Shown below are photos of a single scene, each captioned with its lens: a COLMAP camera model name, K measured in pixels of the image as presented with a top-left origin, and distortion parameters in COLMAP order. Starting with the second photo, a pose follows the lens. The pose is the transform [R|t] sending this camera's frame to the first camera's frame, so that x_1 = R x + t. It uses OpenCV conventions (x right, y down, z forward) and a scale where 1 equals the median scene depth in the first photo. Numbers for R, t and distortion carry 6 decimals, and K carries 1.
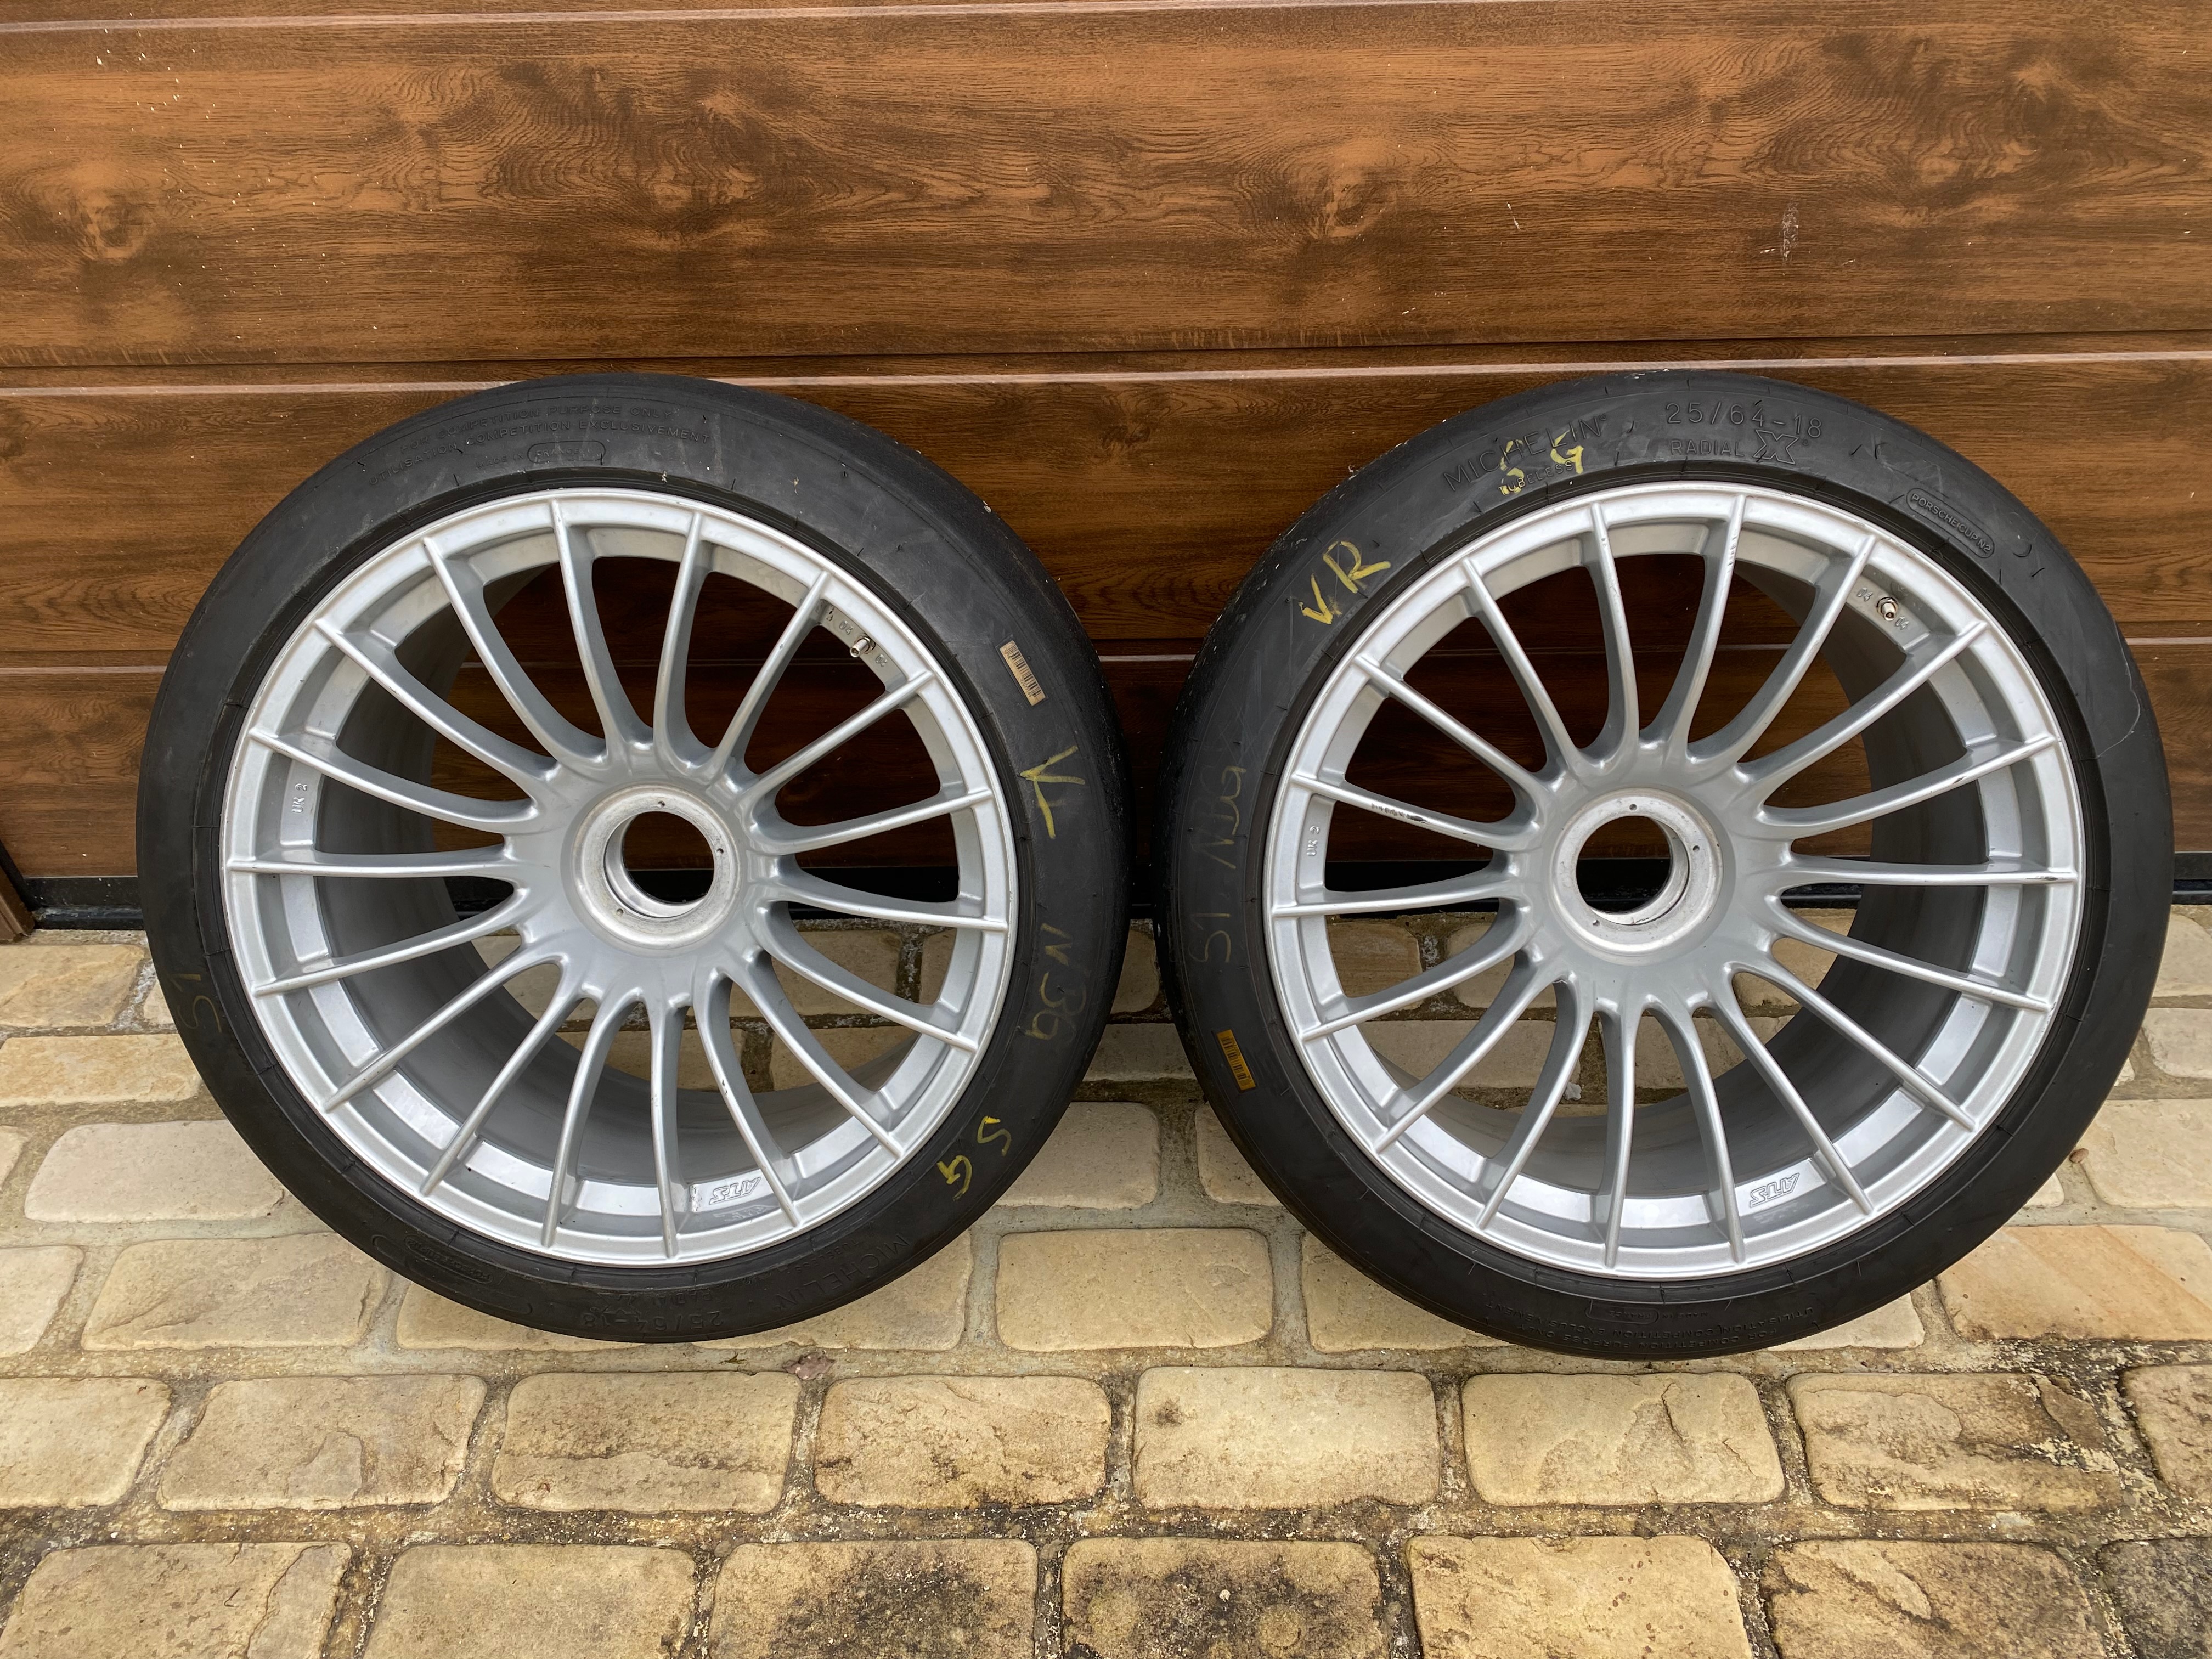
lens RADIAL K [[1721.6, 0, 1123.1], [0, 1721.6, 832.7], [0, 0, 1]] dist [0.019919, -0.034652]
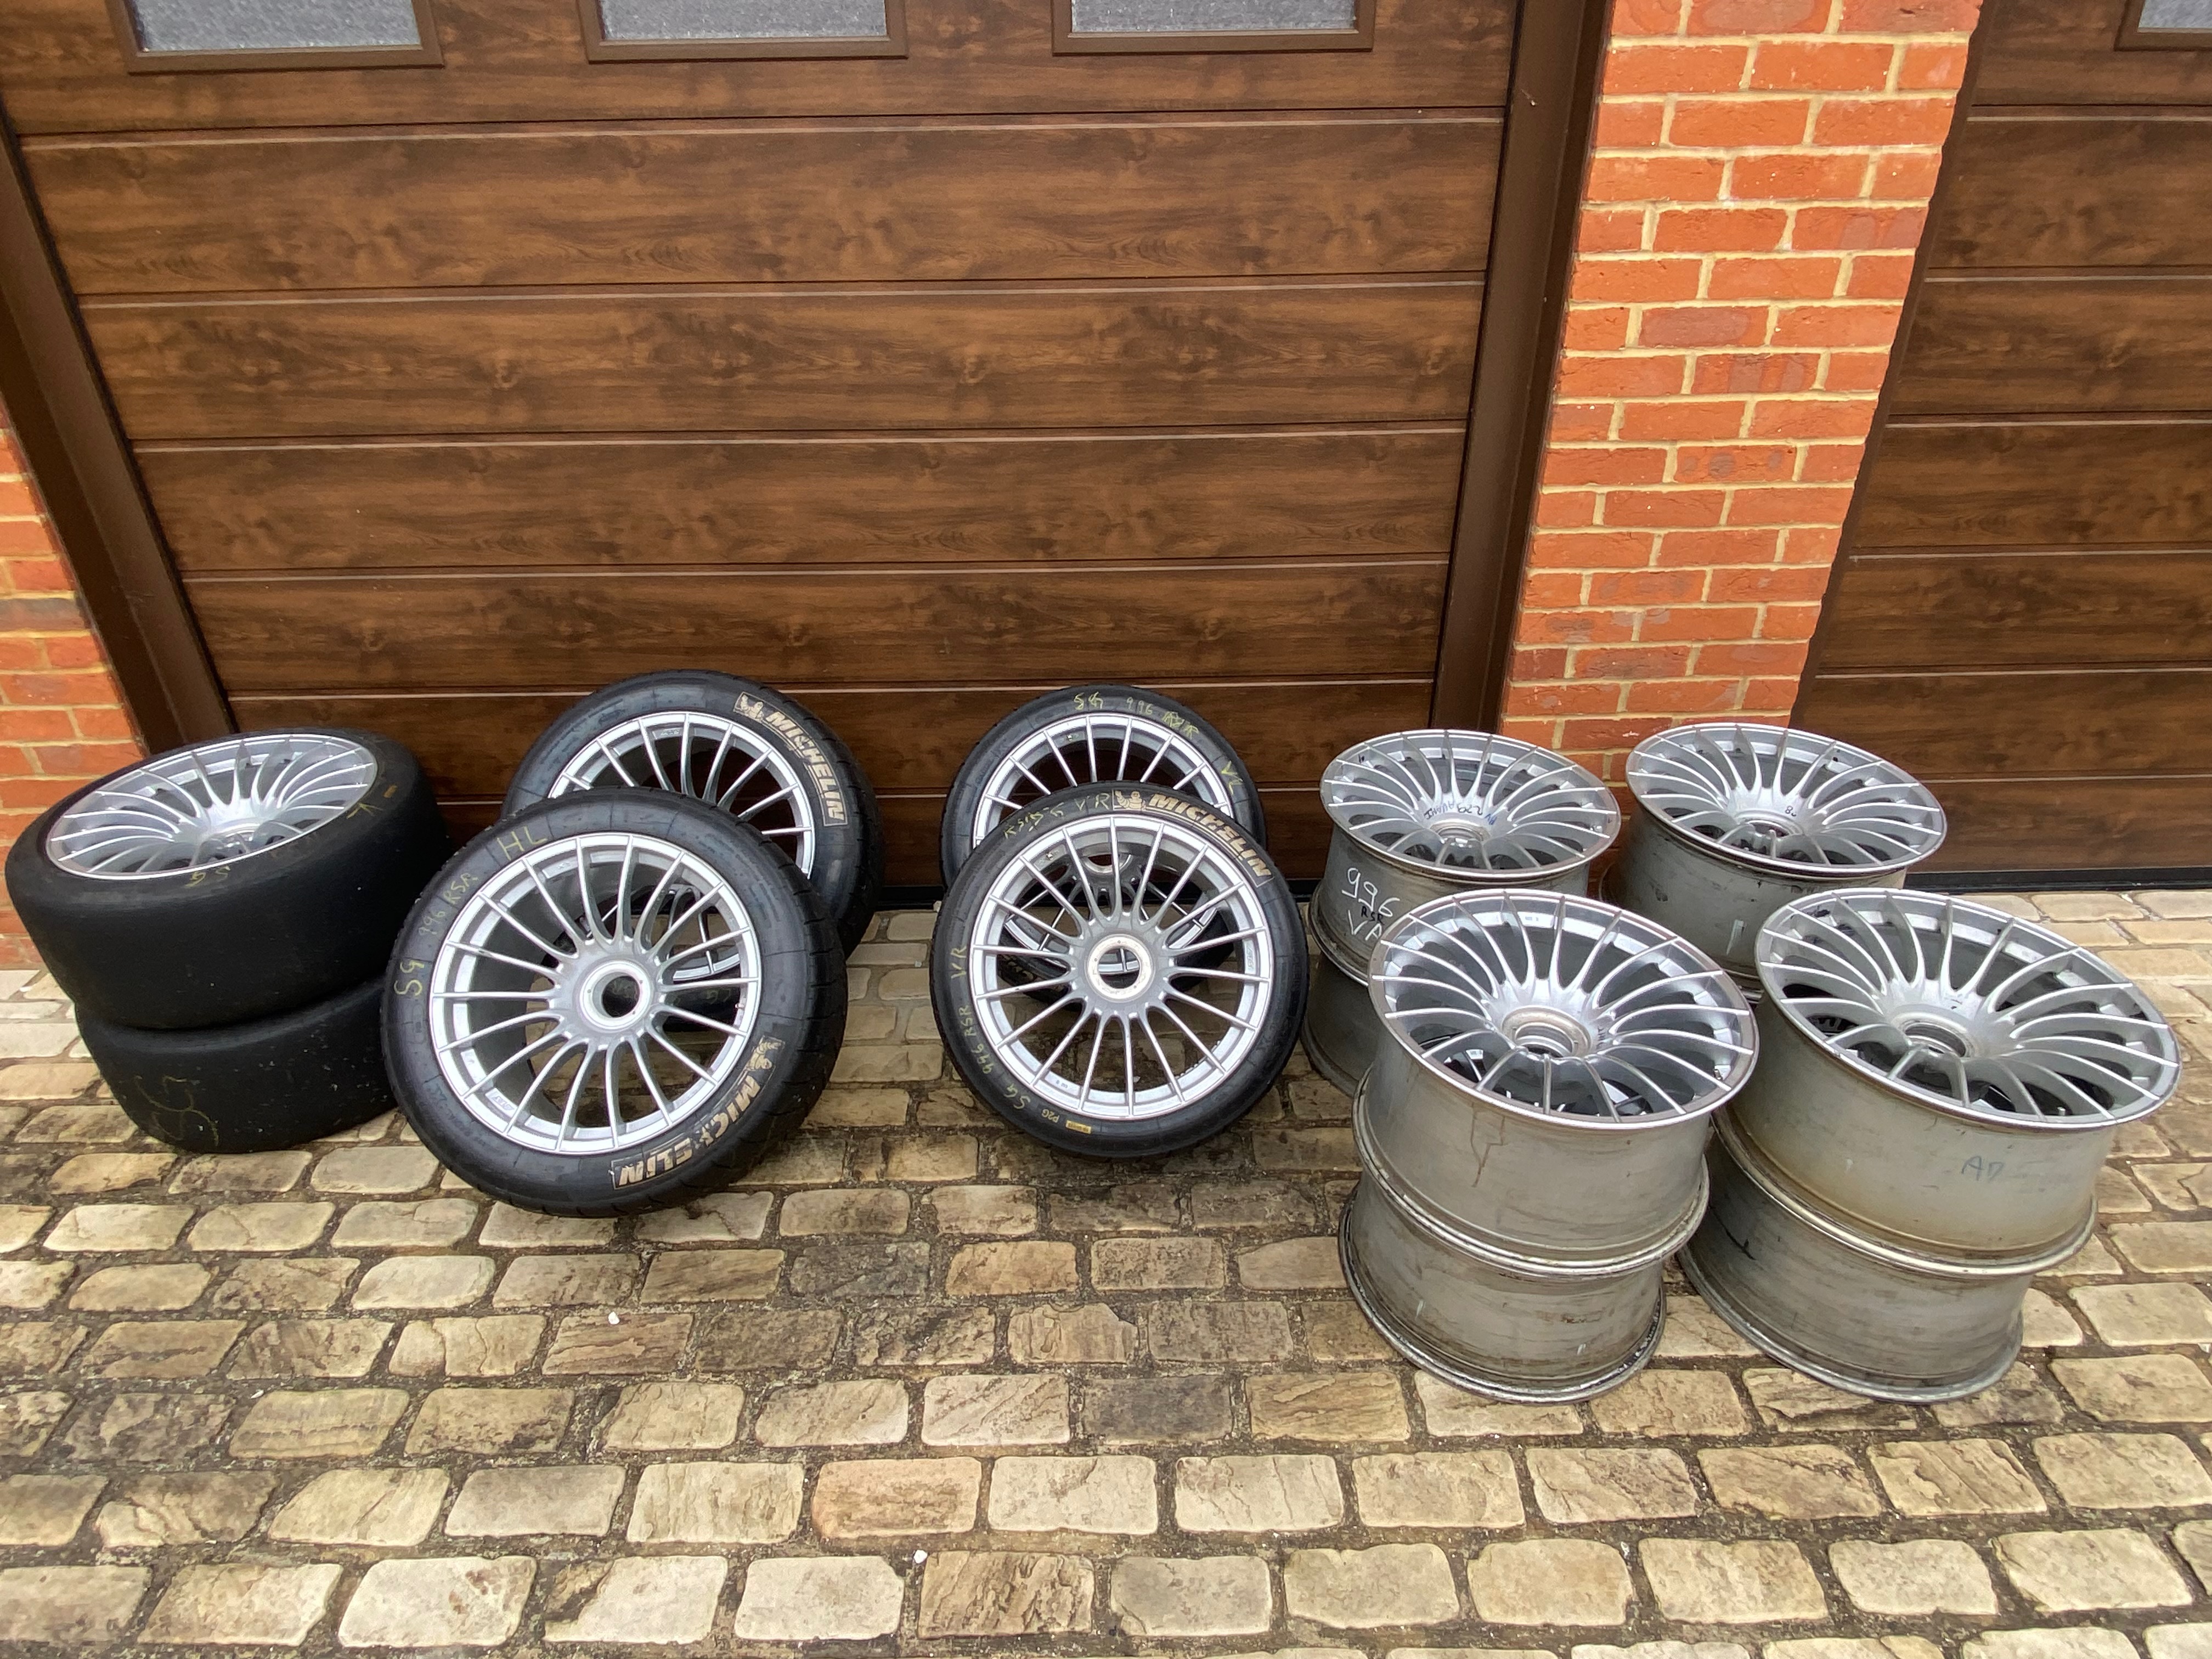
lens RADIAL K [[1229.4, 0, 1128.2], [0, 1229.4, 830.1], [0, 0, 1]] dist [0.022877, -0.029631]
pose [[0.999453, -0.001765, 0.033029, 0.633737], [0.008723, 0.977288, -0.211734, 0.423973], [-0.031905, 0.211906, 0.976769, -1.032201]]
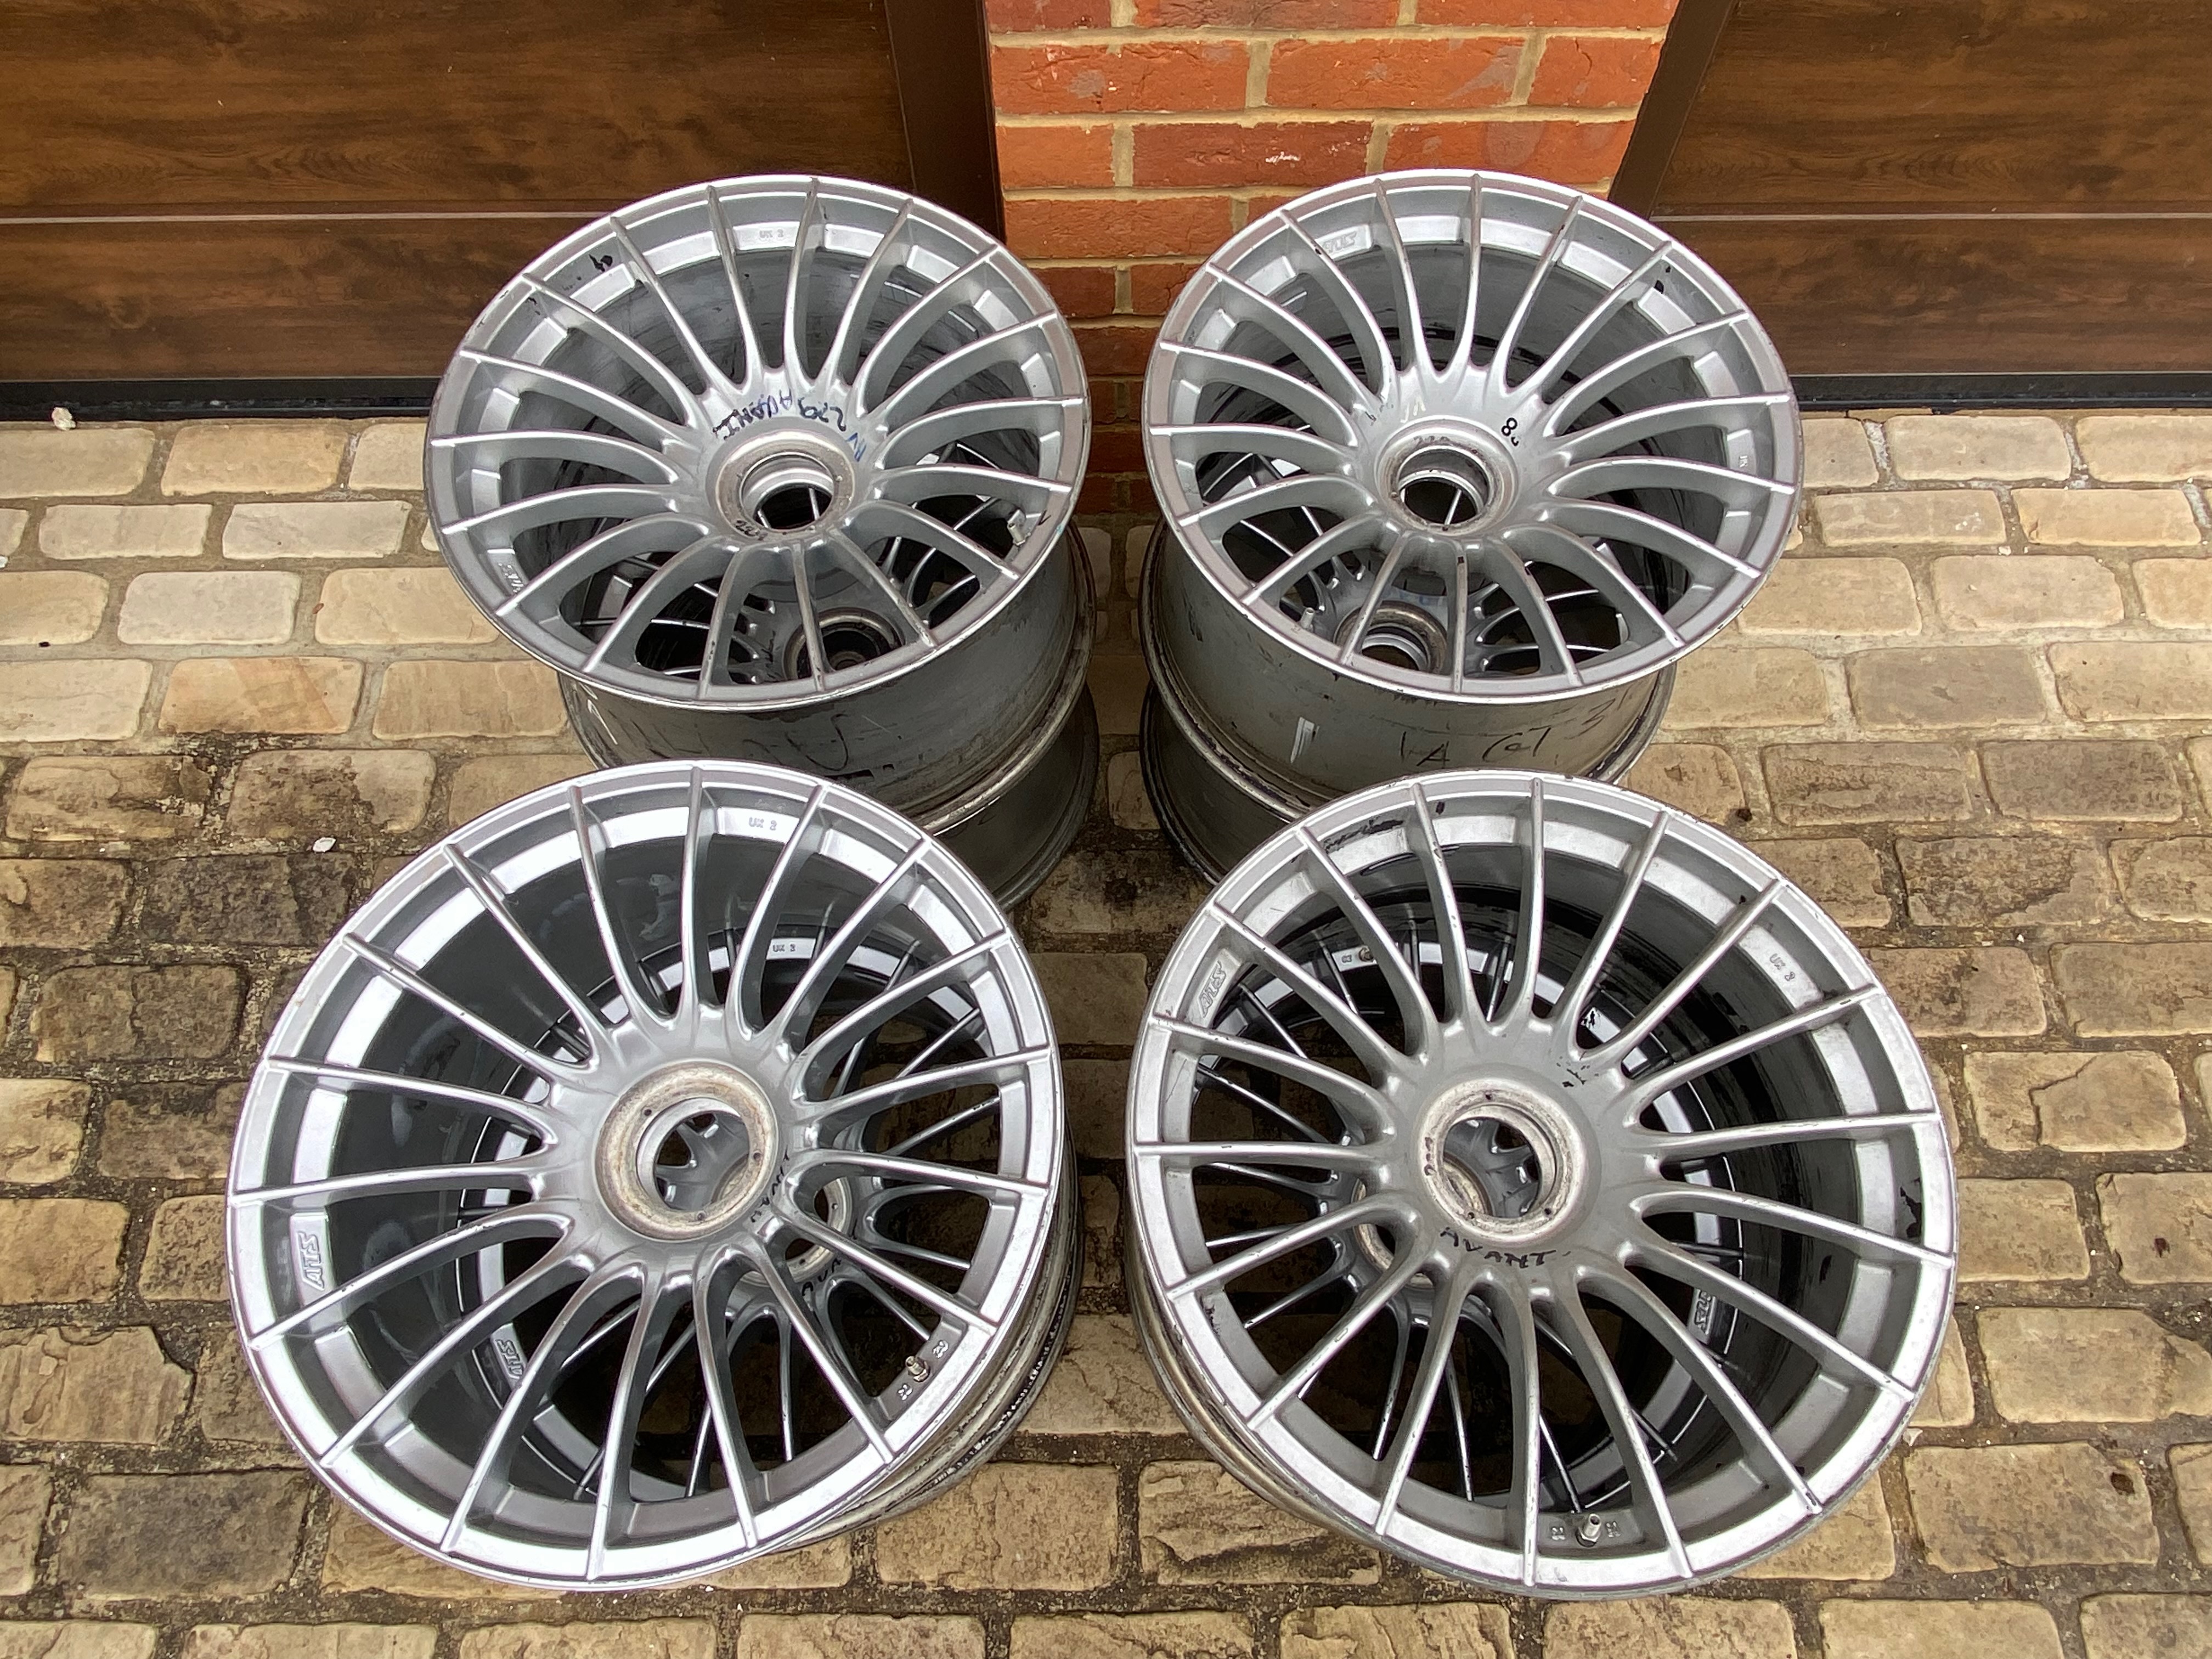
lens RADIAL K [[1406.1, 0, 1151.0], [0, 1406.1, 835.3], [0, 0, 1]] dist [0.027463, -0.033274]
pose [[0.999066, -0.010678, 0.041872, 1.415762], [-0.006121, 0.924245, 0.381751, -0.111912], [-0.042776, -0.381651, 0.923316, -0.234292]]
